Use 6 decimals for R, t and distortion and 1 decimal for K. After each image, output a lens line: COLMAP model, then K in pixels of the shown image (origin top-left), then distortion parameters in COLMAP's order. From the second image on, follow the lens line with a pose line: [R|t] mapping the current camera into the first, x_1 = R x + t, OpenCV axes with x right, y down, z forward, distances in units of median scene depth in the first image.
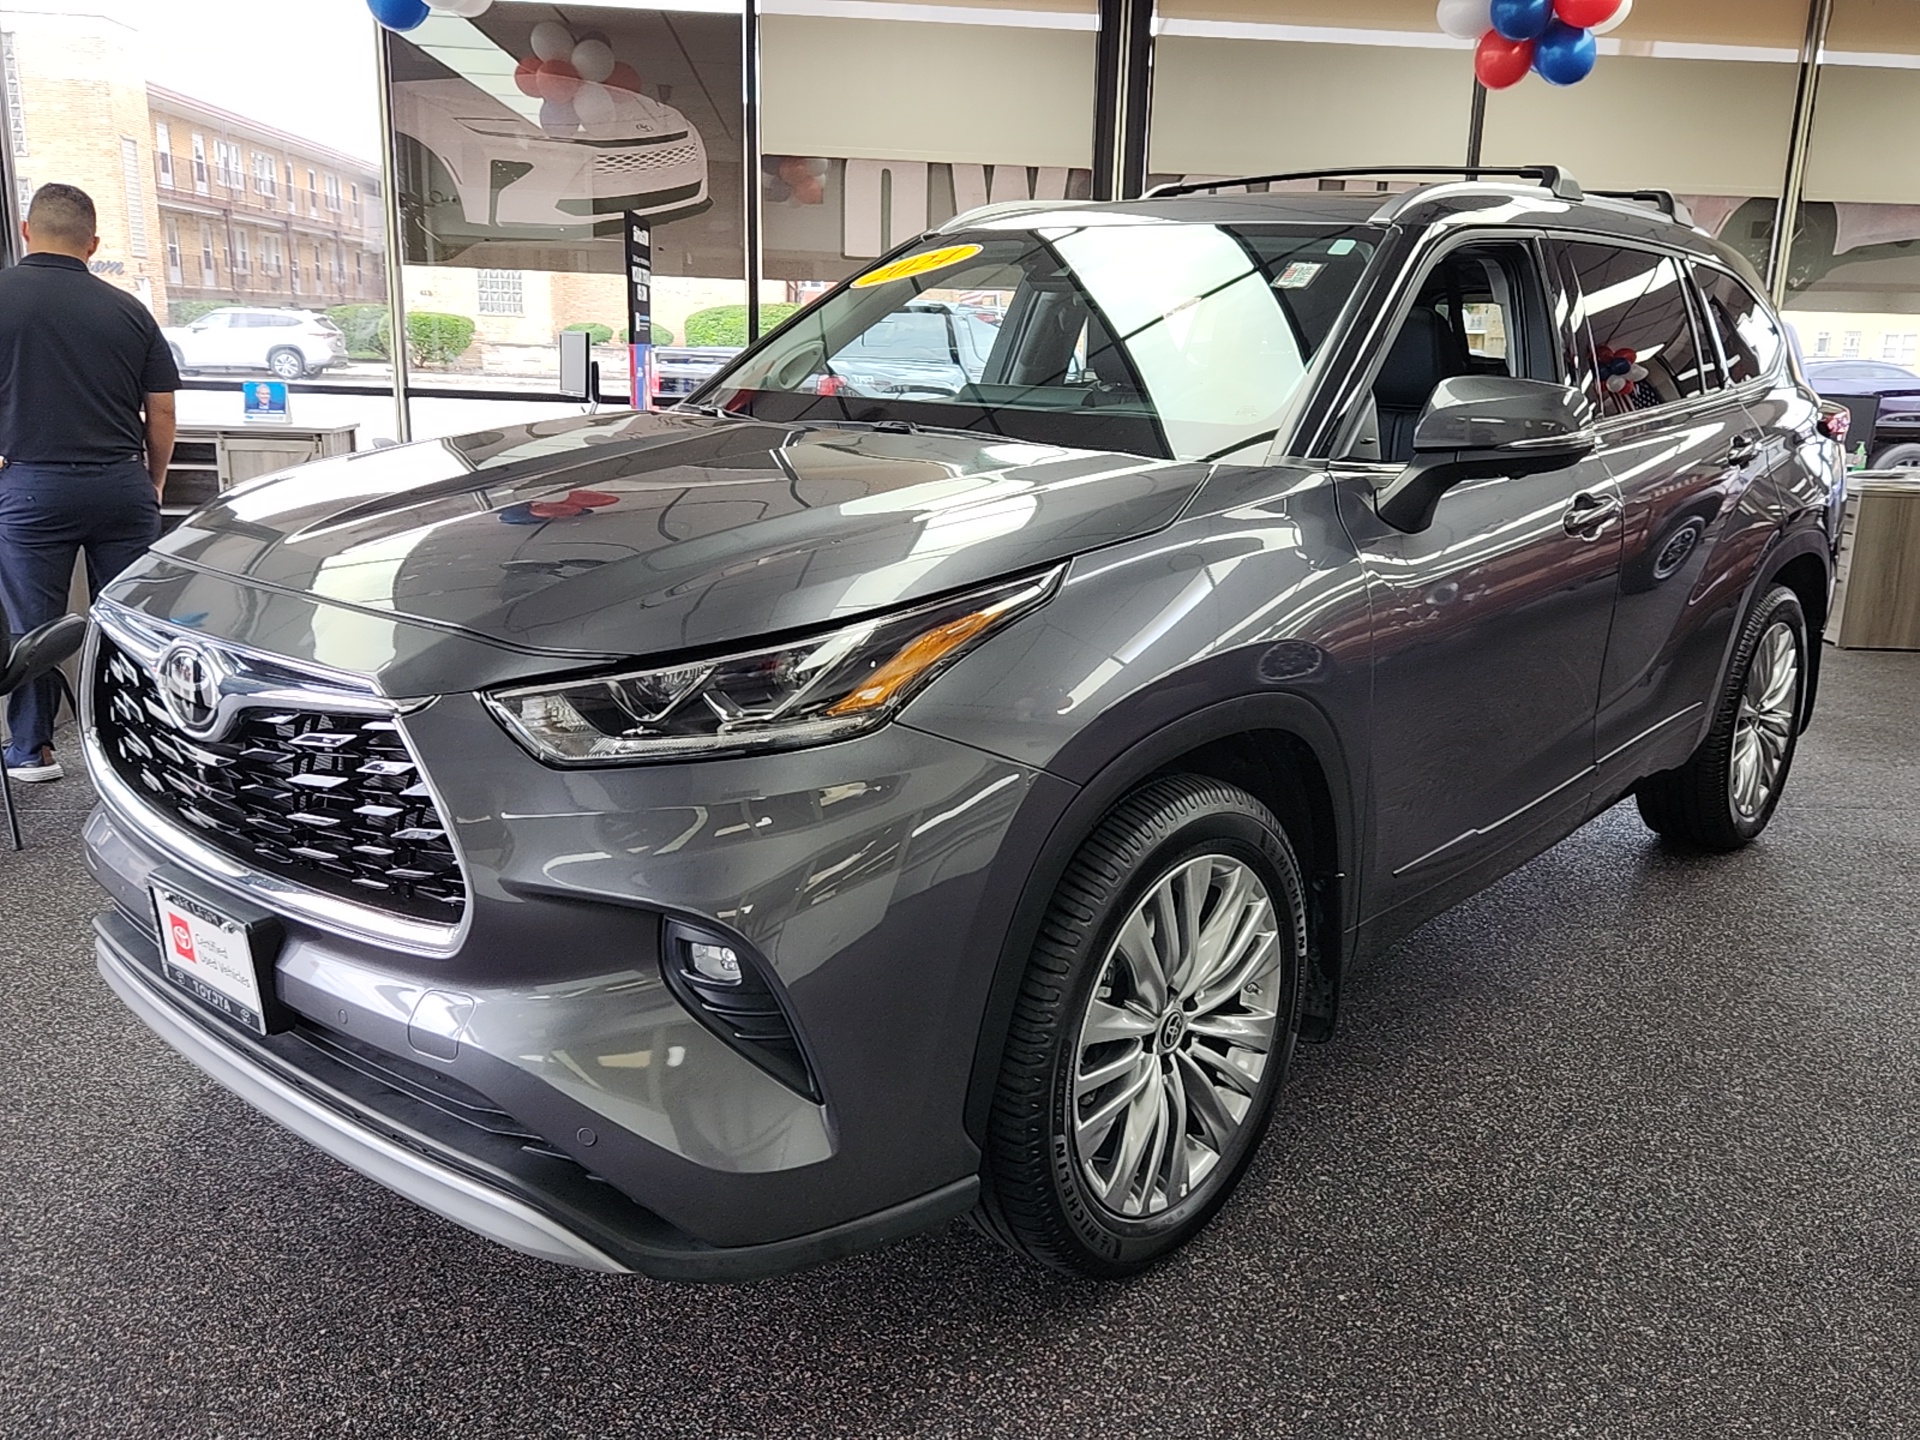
lens RADIAL K [[1318.8, 0, 960.0], [0, 1318.8, 720.0], [0, 0, 1]] dist [0.056495, -0.052725]
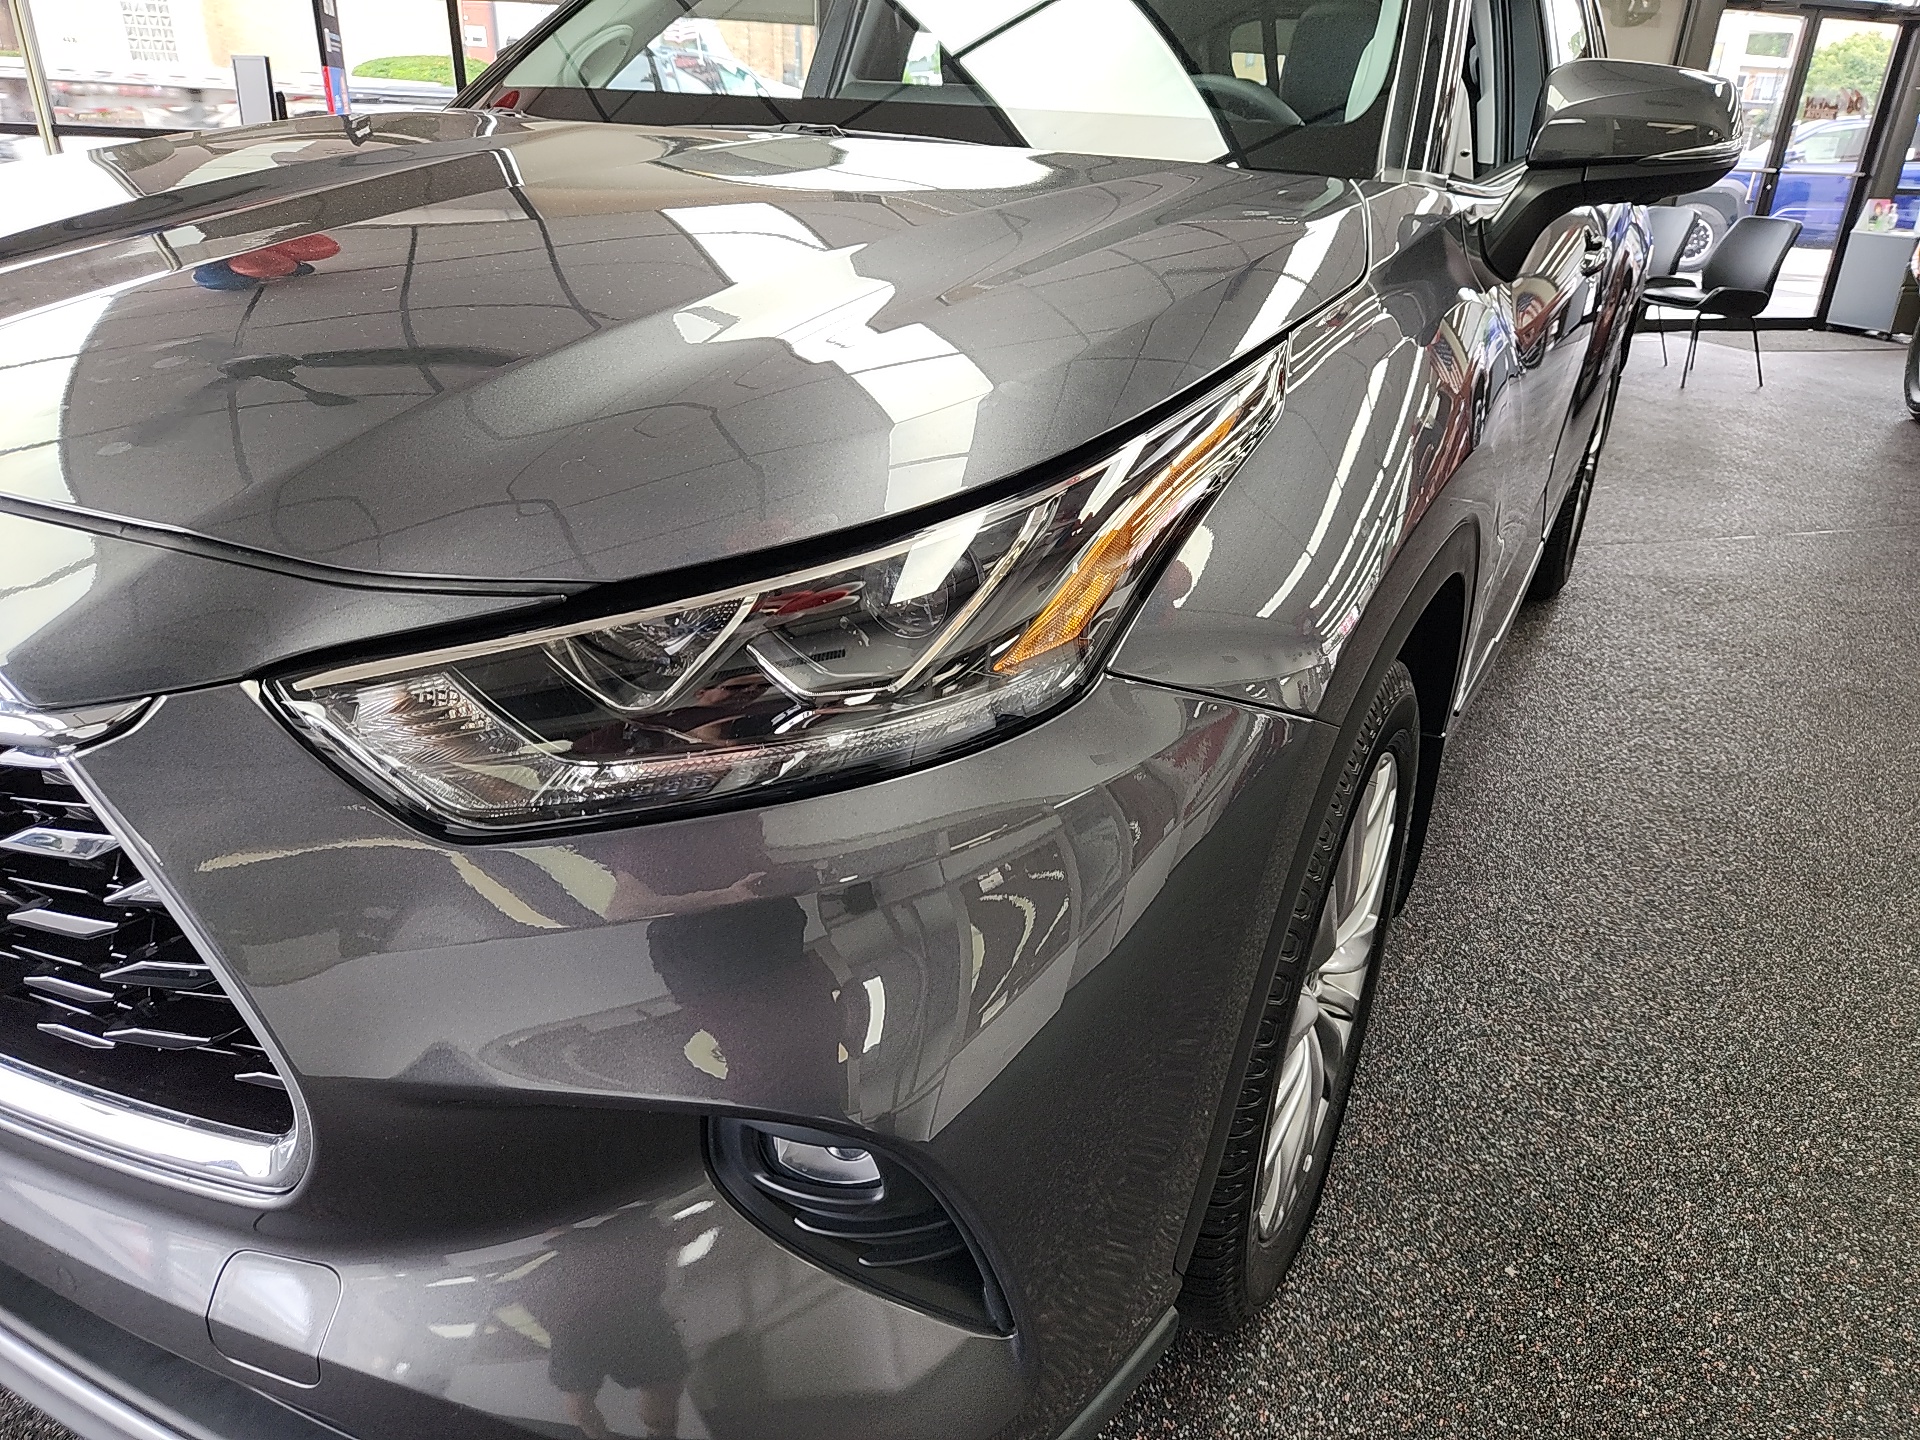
lens RADIAL K [[1215.9, 0, 958.5], [0, 1215.9, 716.5], [0, 0, 1]] dist [0.041290, -0.038418]
pose [[0.979667, -0.080364, 0.183832, -0.198911], [0.042537, 0.978639, 0.201138, -0.082005], [-0.196069, -0.189228, 0.962159, 0.529574]]
